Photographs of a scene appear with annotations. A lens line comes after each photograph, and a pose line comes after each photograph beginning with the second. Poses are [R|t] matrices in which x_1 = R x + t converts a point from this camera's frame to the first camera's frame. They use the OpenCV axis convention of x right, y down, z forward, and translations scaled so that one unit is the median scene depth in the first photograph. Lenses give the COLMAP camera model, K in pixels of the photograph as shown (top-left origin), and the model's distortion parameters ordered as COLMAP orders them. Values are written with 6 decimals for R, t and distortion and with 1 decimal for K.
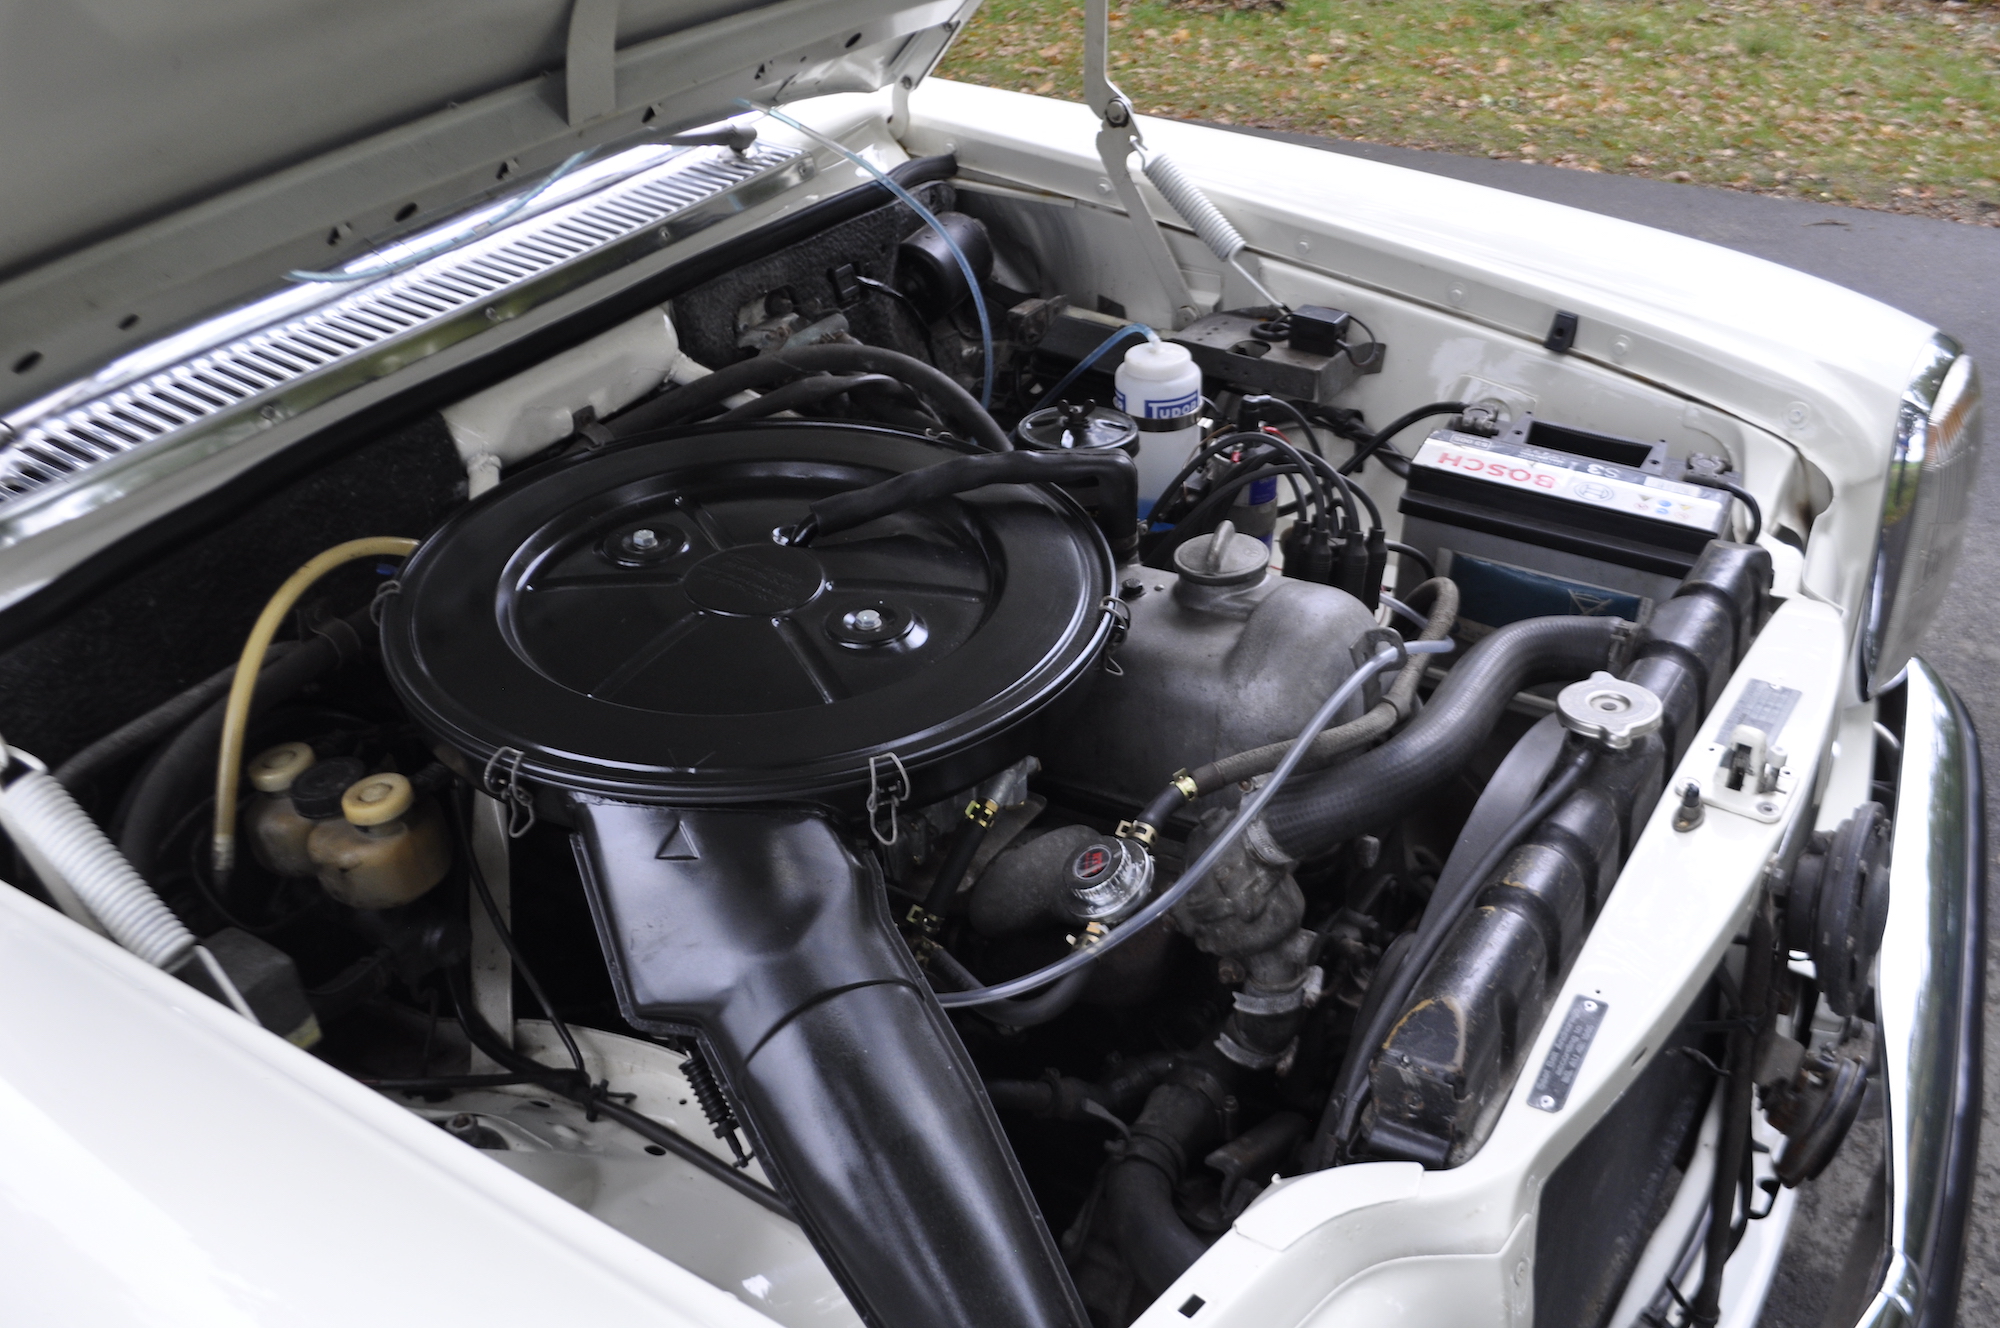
lens RADIAL K [[1818.0, 0, 1000.0], [0, 1818.0, 664.0], [0, 0, 1]] dist [-0.079059, 0.018737]
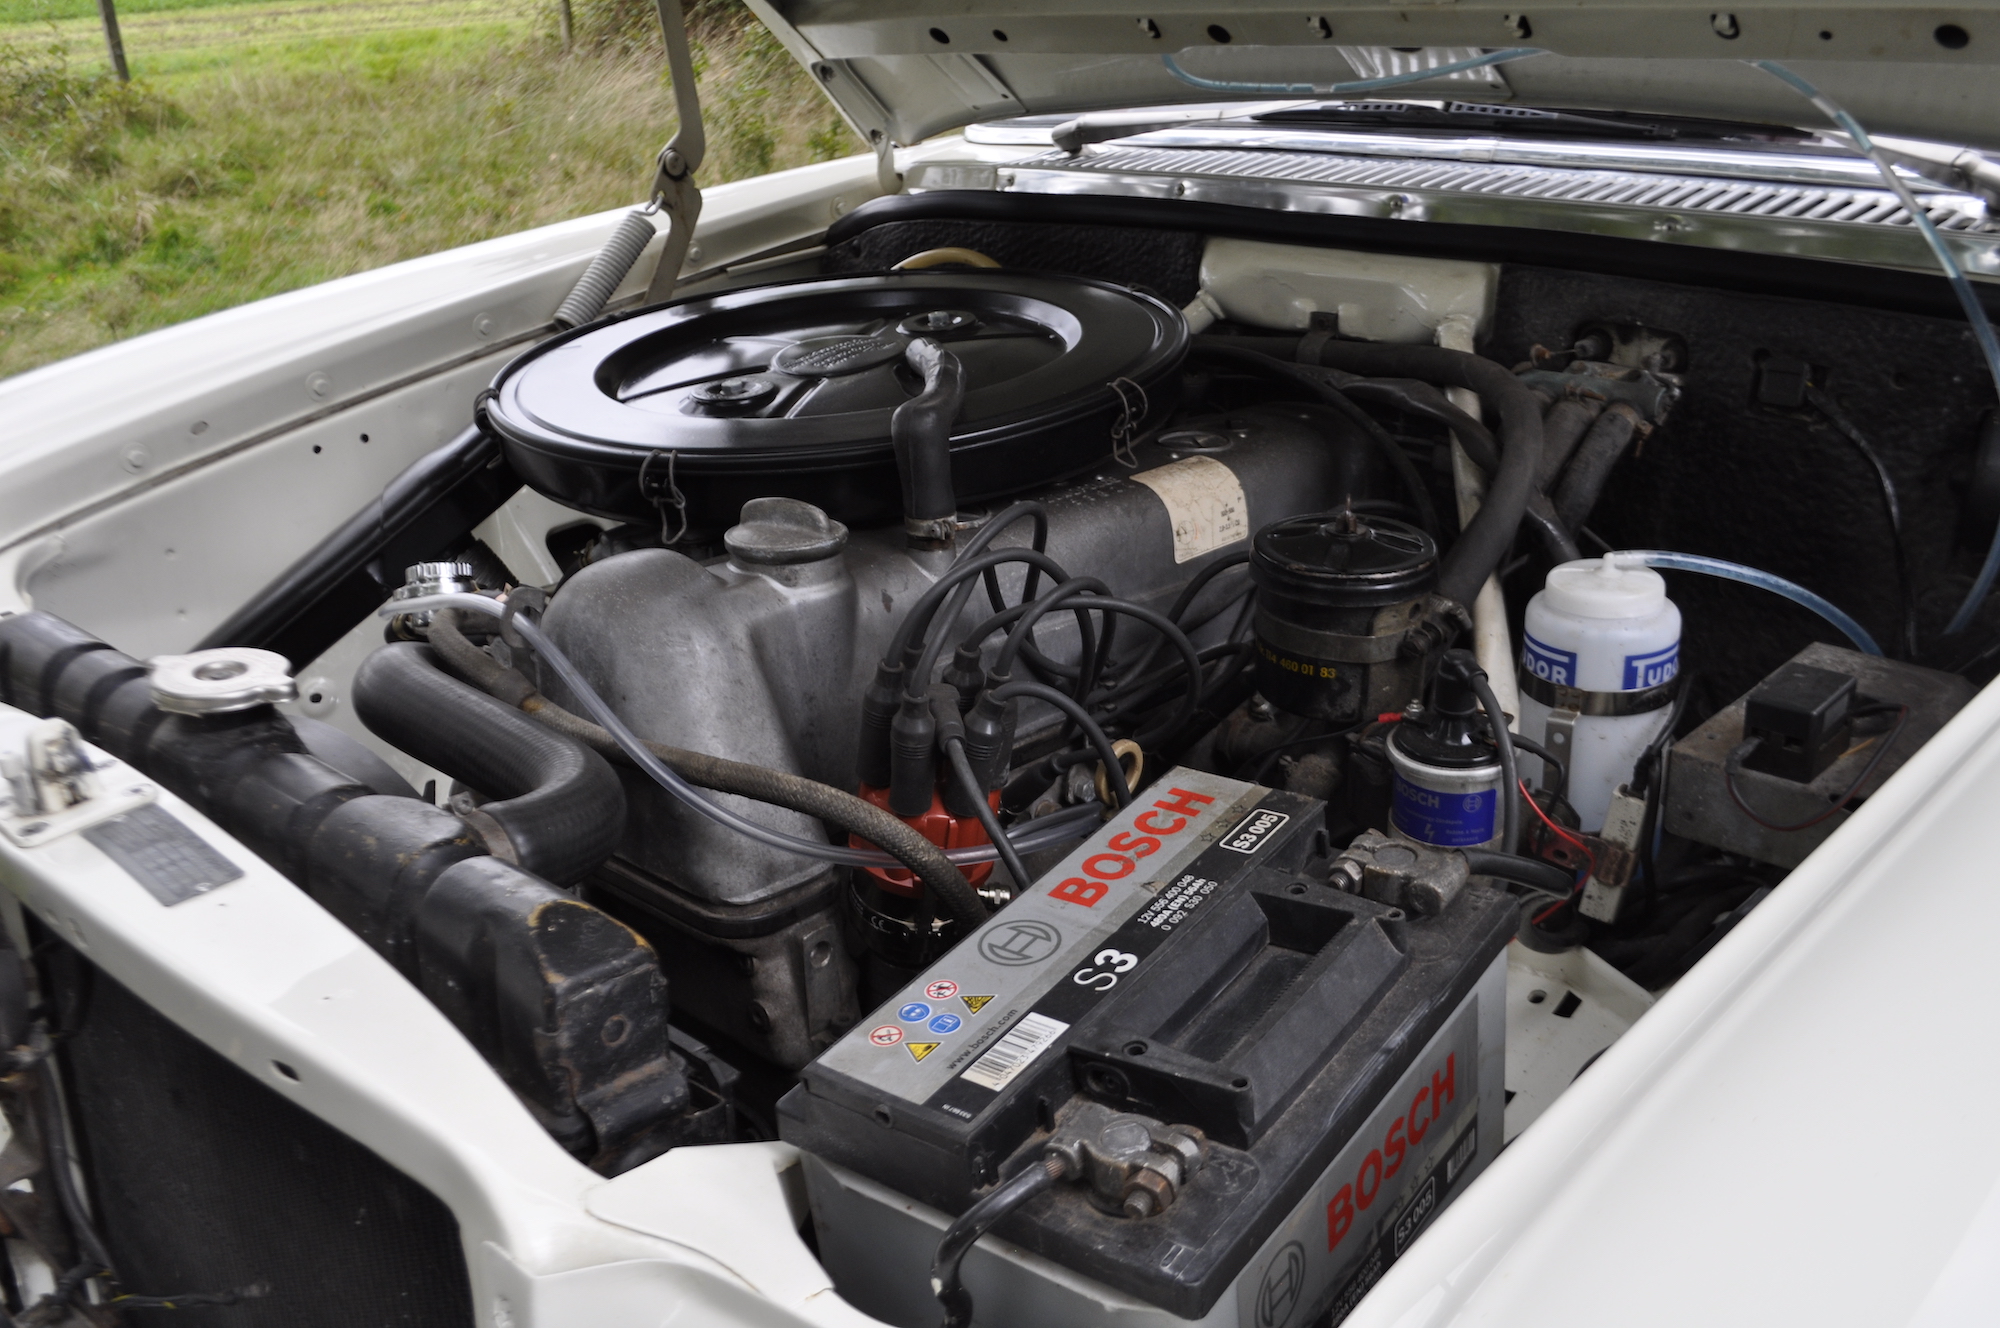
lens RADIAL K [[1818.0, 0, 1000.0], [0, 1818.0, 664.0], [0, 0, 1]] dist [-0.079059, 0.018737]
pose [[-0.179370, 0.426873, -0.886344, 0.877614], [-0.464079, 0.757697, 0.458831, -0.446697], [0.867443, 0.493634, 0.062194, 1.134568]]
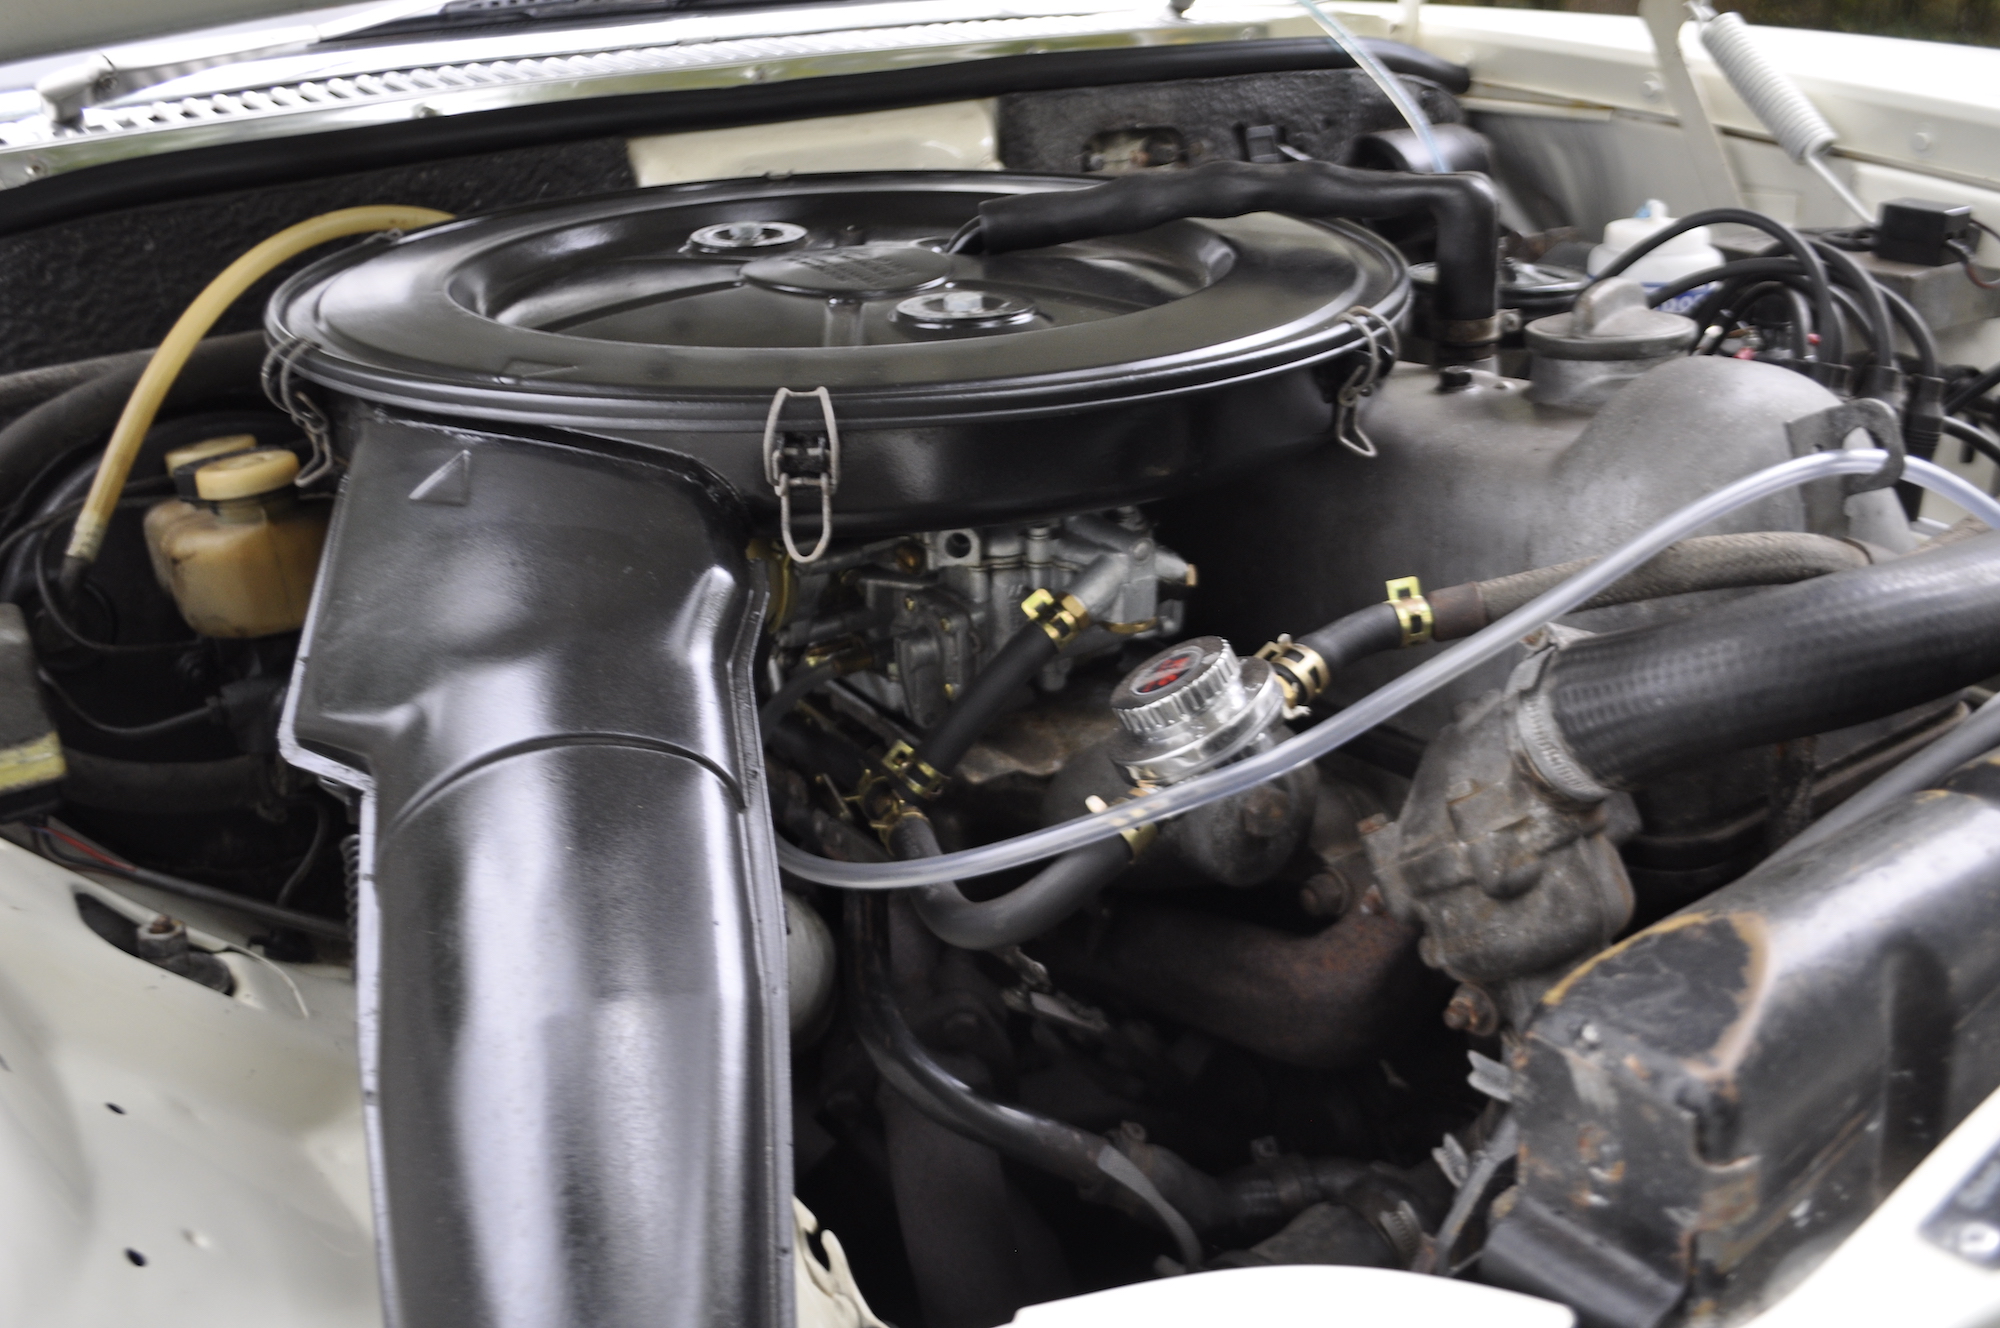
lens RADIAL K [[1818.0, 0, 1000.0], [0, 1818.0, 664.0], [0, 0, 1]] dist [-0.079059, 0.018737]
pose [[0.919542, 0.147093, -0.364427, 0.180251], [-0.200867, 0.972947, -0.114131, 0.160986], [0.337780, 0.178150, 0.924212, 0.451710]]
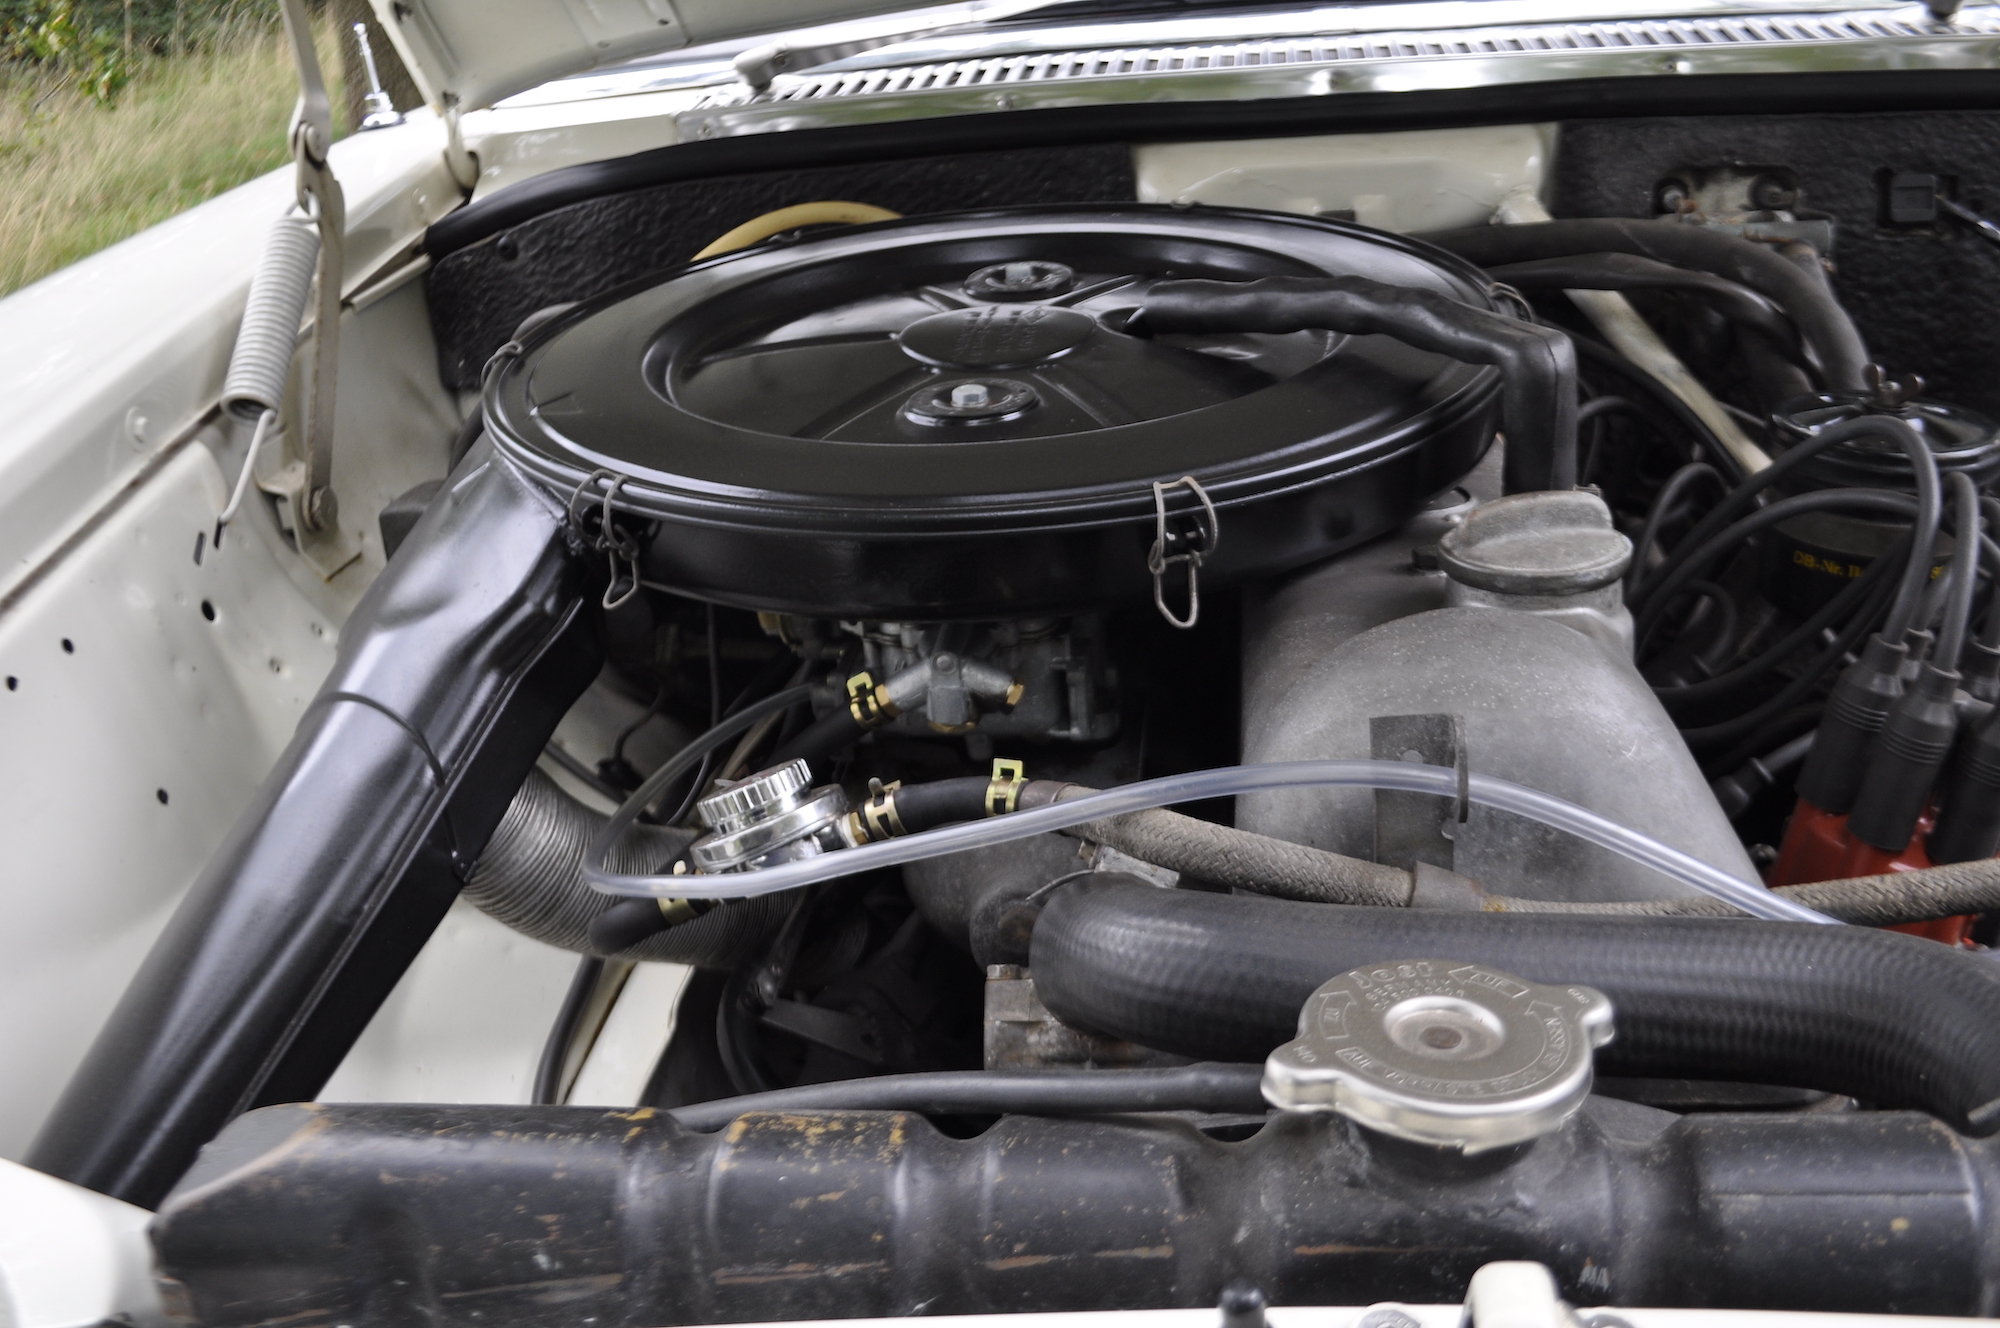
lens RADIAL K [[1818.0, 0, 1000.0], [0, 1818.0, 664.0], [0, 0, 1]] dist [-0.079059, 0.018737]
pose [[0.443092, 0.380113, -0.811901, 0.512389], [-0.423994, 0.886820, 0.183794, -0.064152], [0.789872, 0.262803, 0.554108, 0.655173]]
